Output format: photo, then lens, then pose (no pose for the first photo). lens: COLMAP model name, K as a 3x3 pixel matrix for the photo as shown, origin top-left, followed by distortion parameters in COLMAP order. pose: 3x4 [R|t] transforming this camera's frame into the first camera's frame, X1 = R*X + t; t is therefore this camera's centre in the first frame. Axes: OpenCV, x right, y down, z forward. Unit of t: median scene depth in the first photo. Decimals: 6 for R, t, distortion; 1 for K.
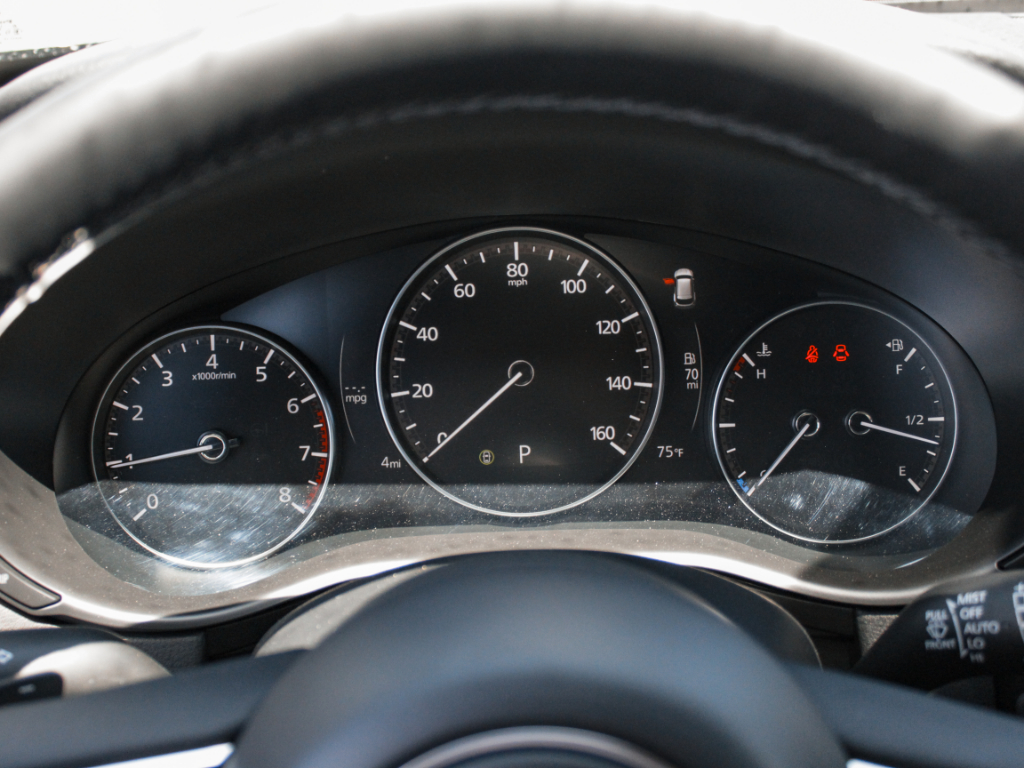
lens RADIAL K [[1214.7, 0, 507.3], [0, 1214.7, 383.6], [0, 0, 1]] dist [-0.059928, 0.000000]
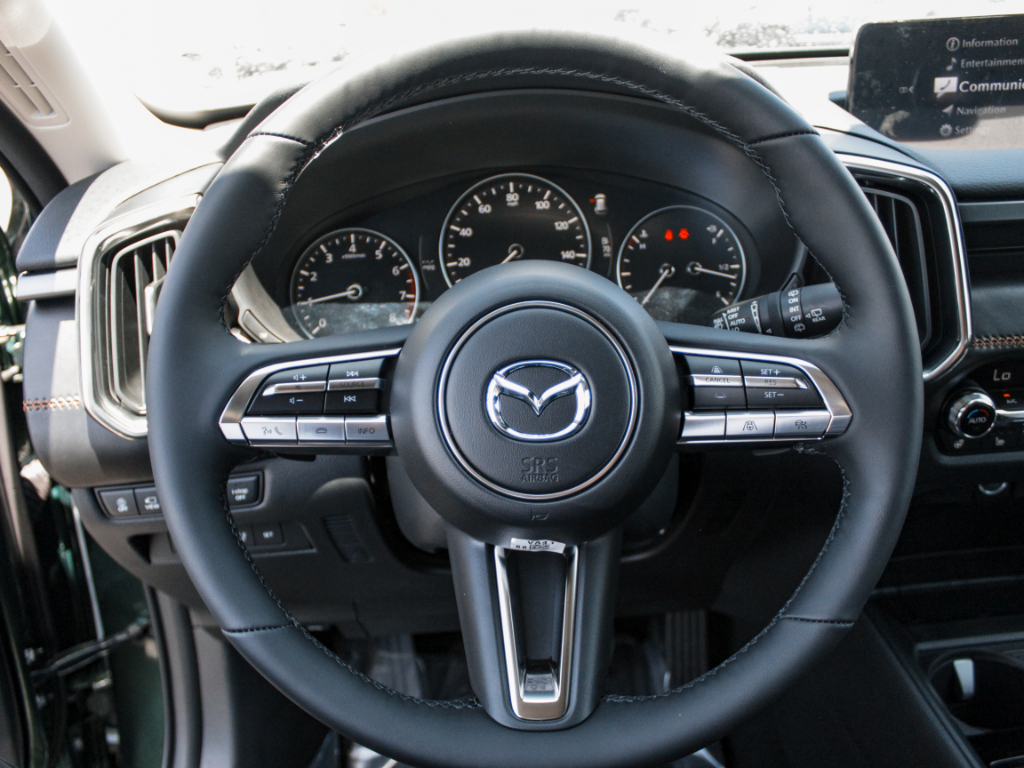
lens RADIAL K [[971.4, 0, 517.4], [0, 971.4, 388.7], [0, 0, 1]] dist [-0.087791, 0.000000]
pose [[0.999080, -0.033640, 0.026583, -0.034435], [0.034471, 0.998911, -0.031447, 0.255717], [-0.025496, 0.032335, 0.999152, -0.504321]]
